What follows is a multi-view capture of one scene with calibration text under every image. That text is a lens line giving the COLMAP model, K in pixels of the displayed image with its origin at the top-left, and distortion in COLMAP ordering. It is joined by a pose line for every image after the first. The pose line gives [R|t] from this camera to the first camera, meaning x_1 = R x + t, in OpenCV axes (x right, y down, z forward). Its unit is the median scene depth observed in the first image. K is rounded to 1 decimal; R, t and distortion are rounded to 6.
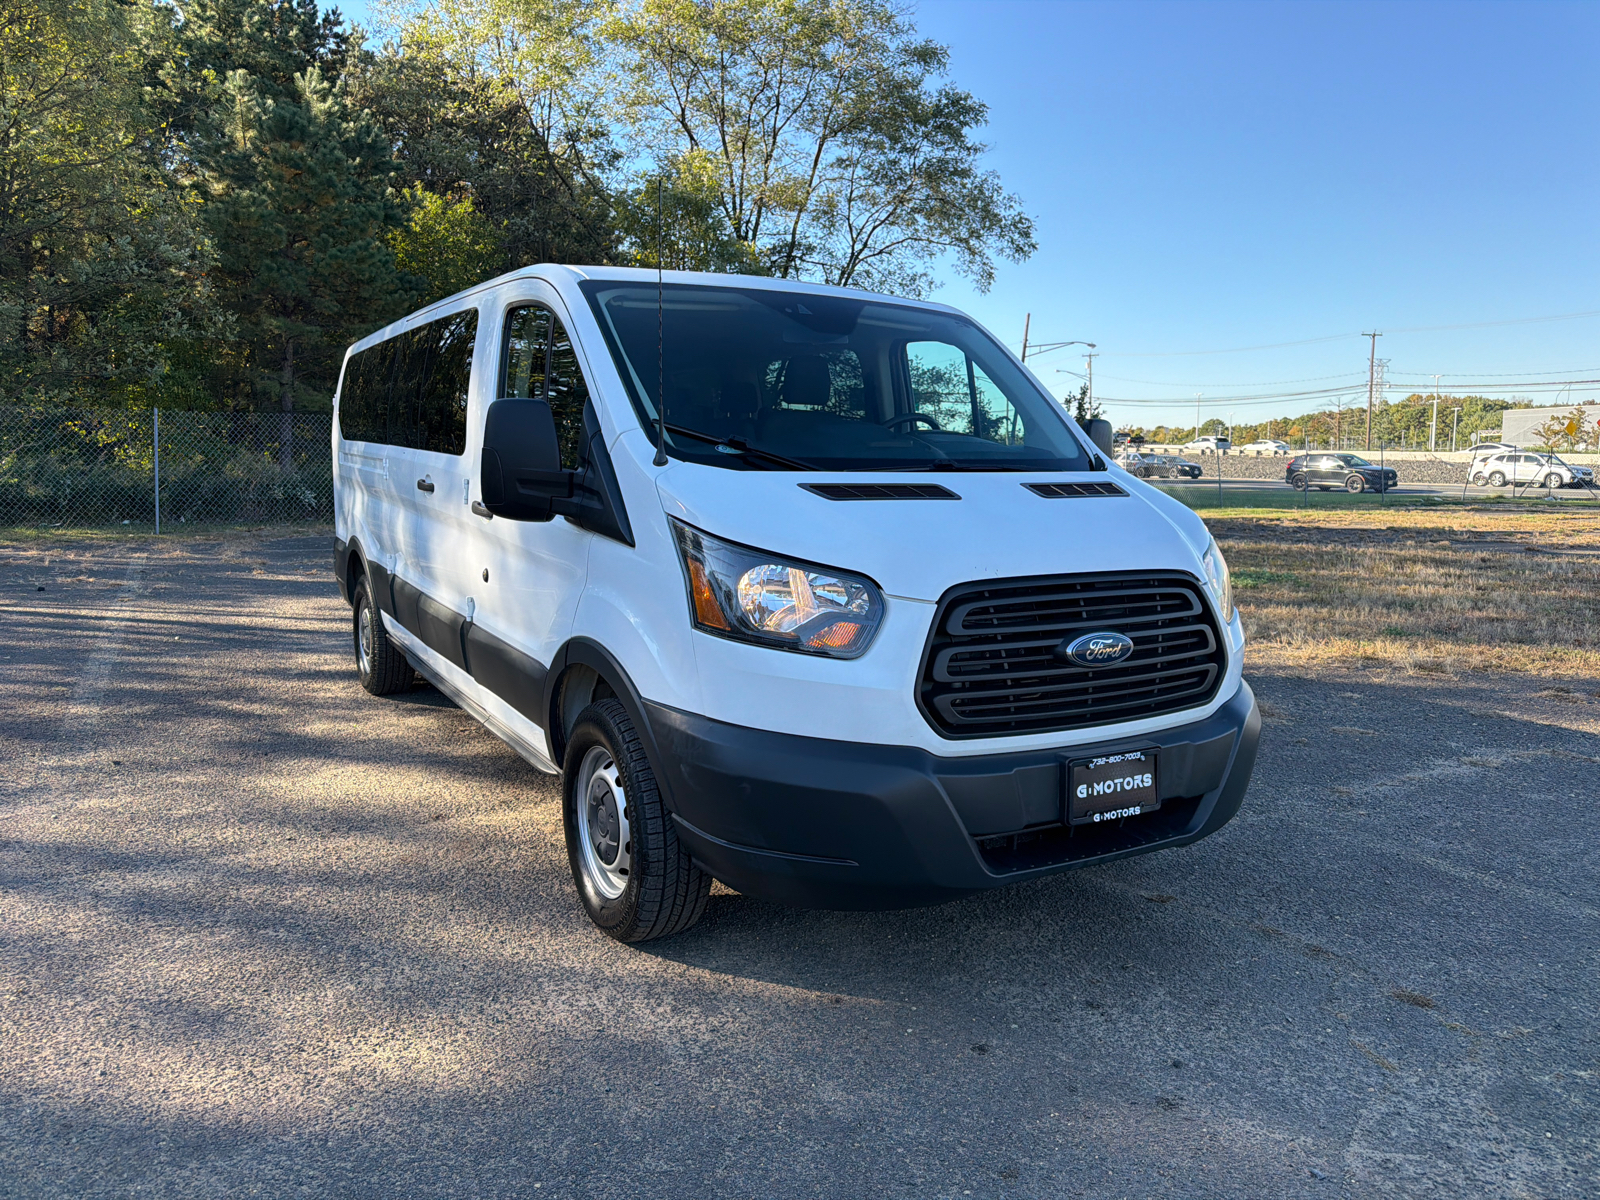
lens RADIAL K [[1143.7, 0, 799.7], [0, 1143.7, 602.9], [0, 0, 1]] dist [0.010400, -0.009783]
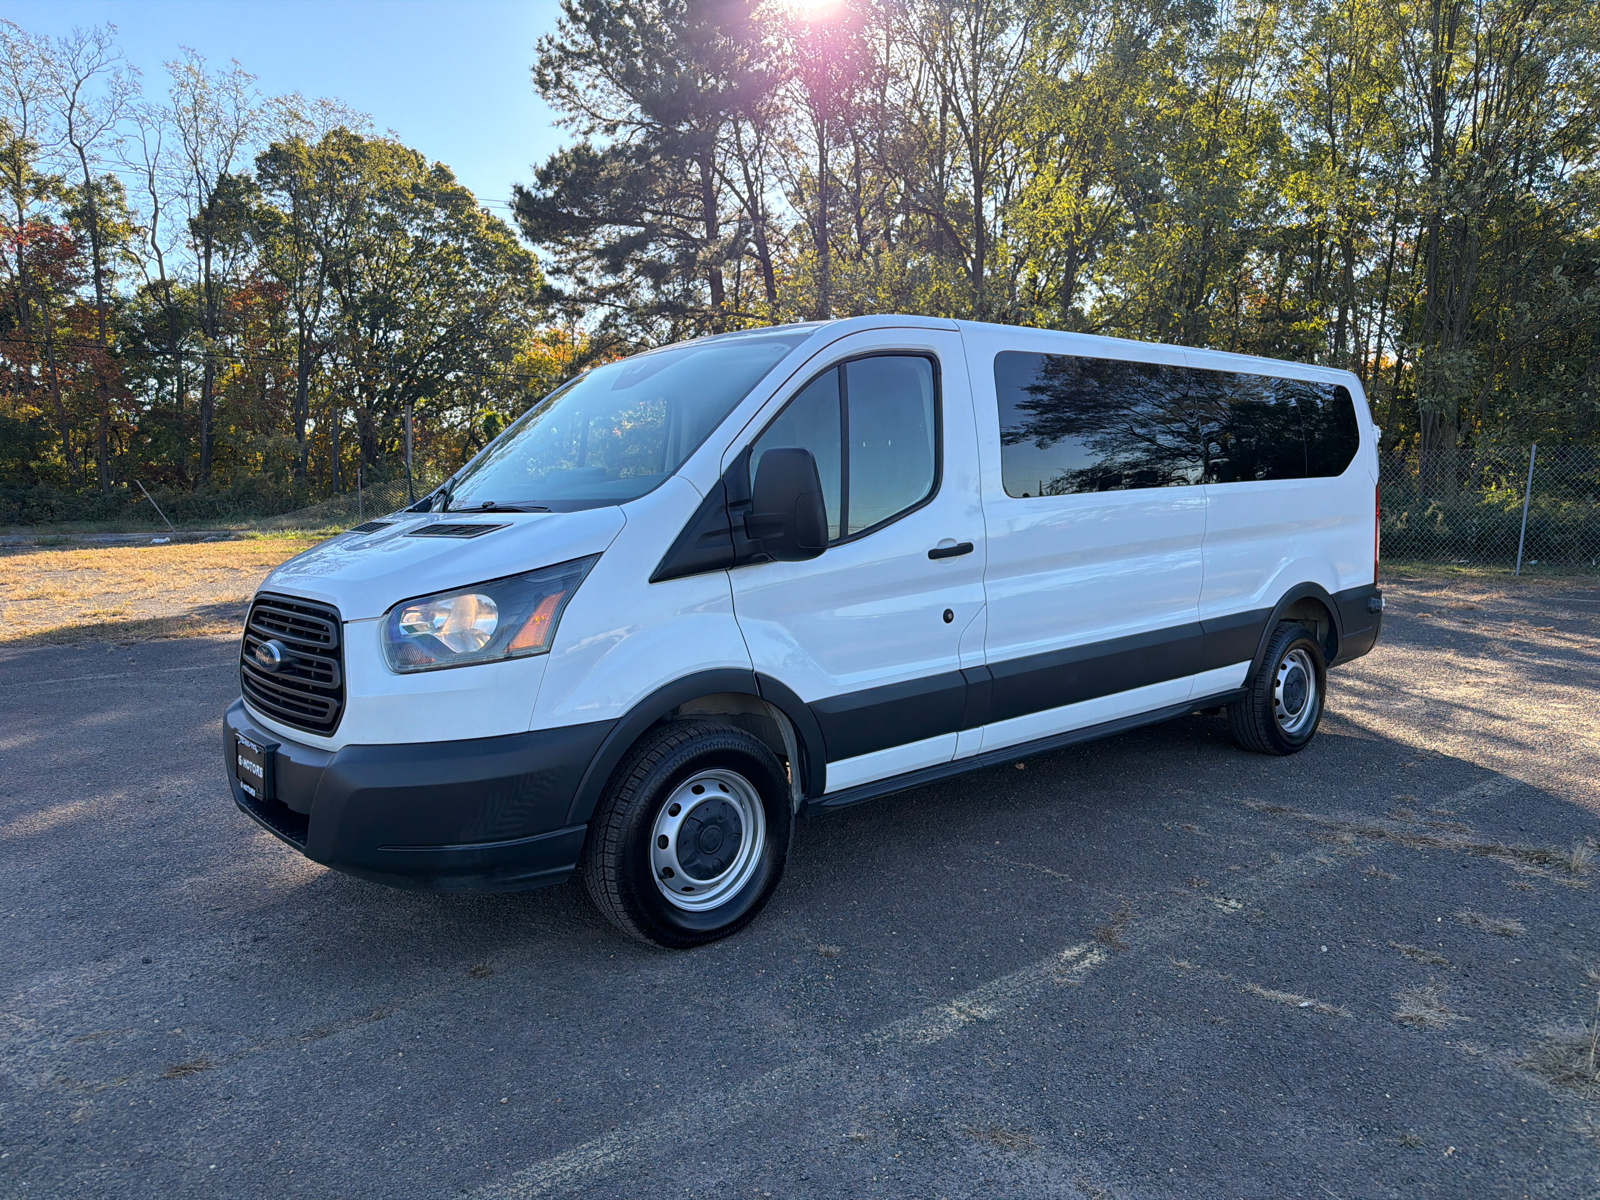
lens RADIAL K [[1143.7, 0, 771.8], [0, 1143.7, 596.4], [0, 0, 1]] dist [0.010400, -0.009783]
pose [[0.172575, 0.070032, -0.982504, 0.527386], [-0.112194, 0.992375, 0.051029, -0.049671], [0.978586, 0.101425, 0.179116, 0.439113]]
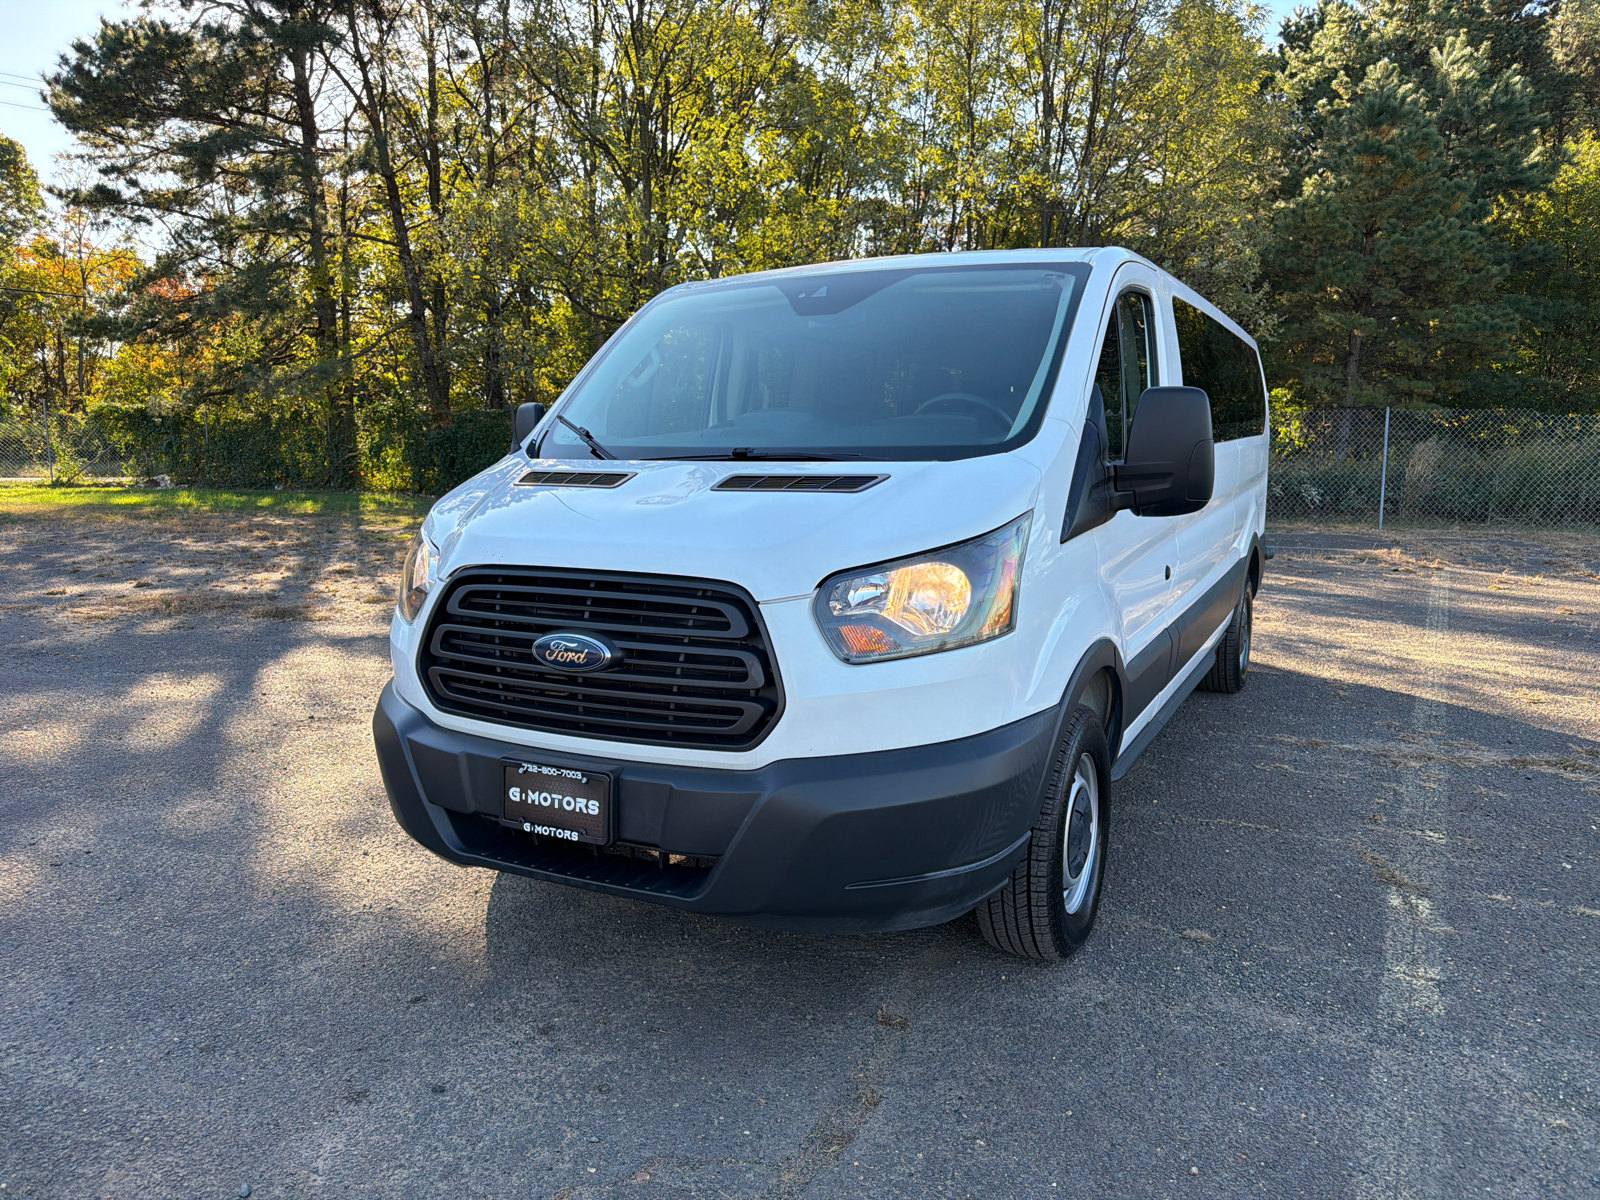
lens RADIAL K [[1143.7, 0, 795.1], [0, 1143.7, 607.2], [0, 0, 1]] dist [0.010400, -0.009783]
pose [[0.535087, 0.106485, -0.838059, 0.378793], [-0.102850, 0.992856, 0.060486, -0.023195], [0.838513, 0.053830, 0.542217, 0.220675]]
